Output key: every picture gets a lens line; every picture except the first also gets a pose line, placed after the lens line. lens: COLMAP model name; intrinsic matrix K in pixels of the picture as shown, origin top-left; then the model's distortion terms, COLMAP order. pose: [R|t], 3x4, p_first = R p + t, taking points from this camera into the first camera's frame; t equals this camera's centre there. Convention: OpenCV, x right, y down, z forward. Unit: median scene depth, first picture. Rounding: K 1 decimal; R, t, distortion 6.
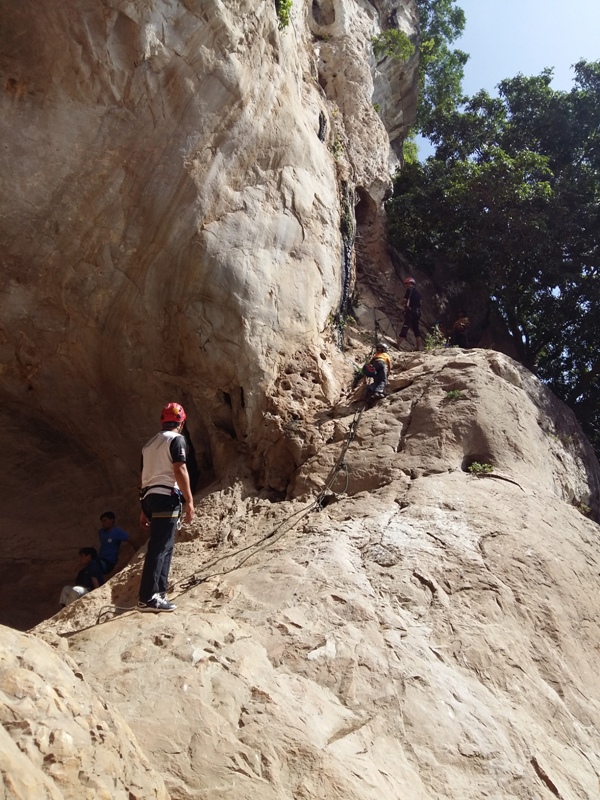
lens RADIAL K [[639.1, 0, 308.1], [0, 639.1, 398.3], [0, 0, 1]] dist [0.062541, -0.131080]
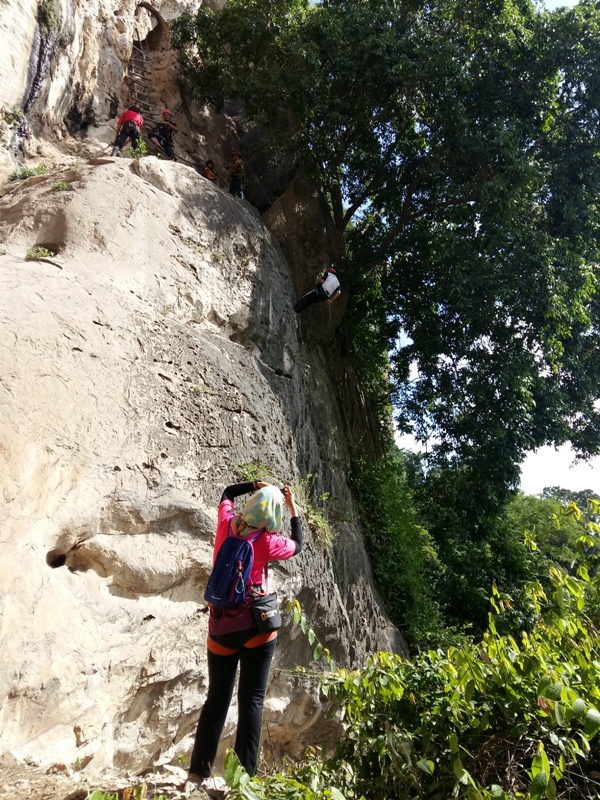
lens RADIAL K [[639.1, 0, 295.2], [0, 639.1, 404.2], [0, 0, 1]] dist [0.062541, -0.131080]
pose [[0.995900, 0.039543, 0.081361, 0.494182], [-0.052272, 0.985600, 0.160813, 0.134287], [-0.073830, -0.164406, 0.983626, 0.046860]]
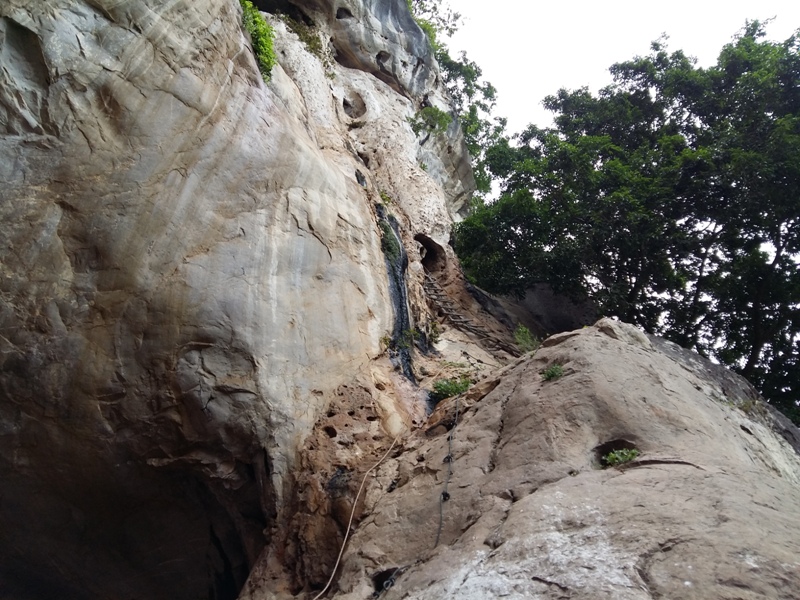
lens RADIAL K [[639.1, 0, 396.4], [0, 639.1, 296.6], [0, 0, 1]] dist [0.062541, -0.131080]
pose [[0.965209, -0.259762, -0.029920, 0.108856], [0.235792, 0.914128, -0.329806, 0.105630], [0.113022, 0.311277, 0.943574, 0.322079]]
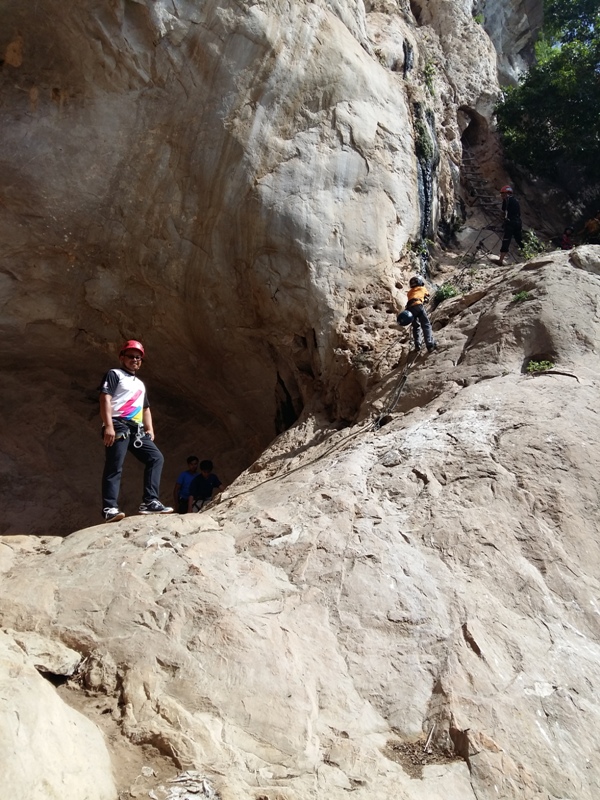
lens RADIAL K [[639.1, 0, 312.3], [0, 639.1, 399.2], [0, 0, 1]] dist [0.062541, -0.131080]
pose [[0.944473, -0.133635, -0.300188, 0.204155], [0.149954, 0.988179, 0.031886, 0.067219], [0.292378, -0.075130, 0.953347, 0.006967]]
